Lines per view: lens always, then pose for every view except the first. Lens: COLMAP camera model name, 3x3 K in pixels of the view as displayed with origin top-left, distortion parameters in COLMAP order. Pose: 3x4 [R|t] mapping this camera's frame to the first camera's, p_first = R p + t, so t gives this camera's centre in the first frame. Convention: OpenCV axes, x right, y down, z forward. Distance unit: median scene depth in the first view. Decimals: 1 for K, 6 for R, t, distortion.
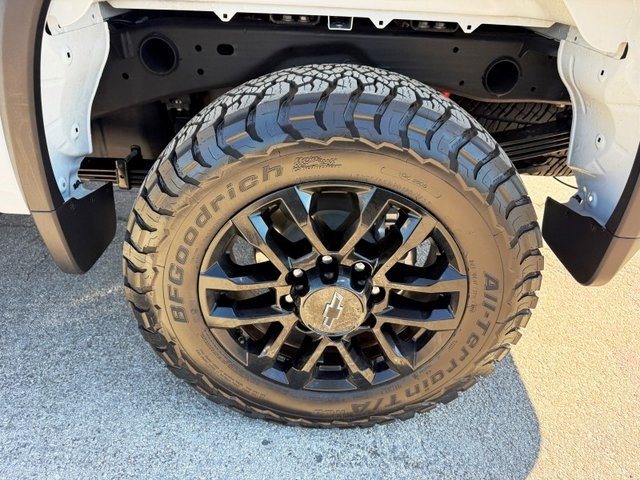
lens RADIAL K [[459.2, 0, 325.1], [0, 459.2, 236.1], [0, 0, 1]] dist [0.016194, -0.031341]
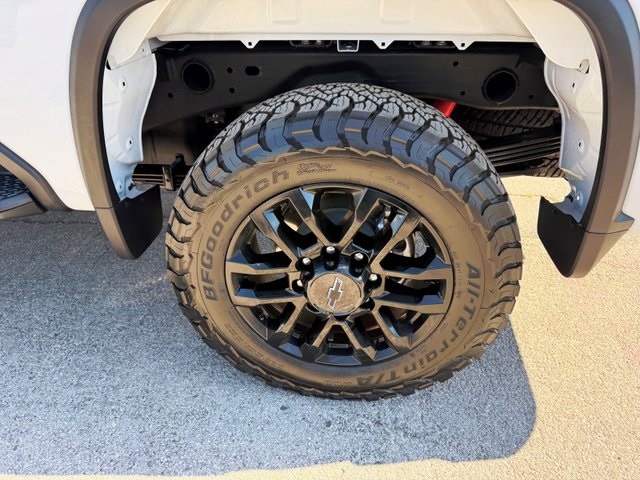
lens RADIAL K [[459.2, 0, 318.5], [0, 459.2, 242.0], [0, 0, 1]] dist [0.016194, -0.031341]
pose [[0.992918, 0.010688, -0.118324, 0.102311], [-0.009674, 0.999911, 0.009145, 0.018881], [0.118411, -0.007935, 0.992933, -0.158111]]
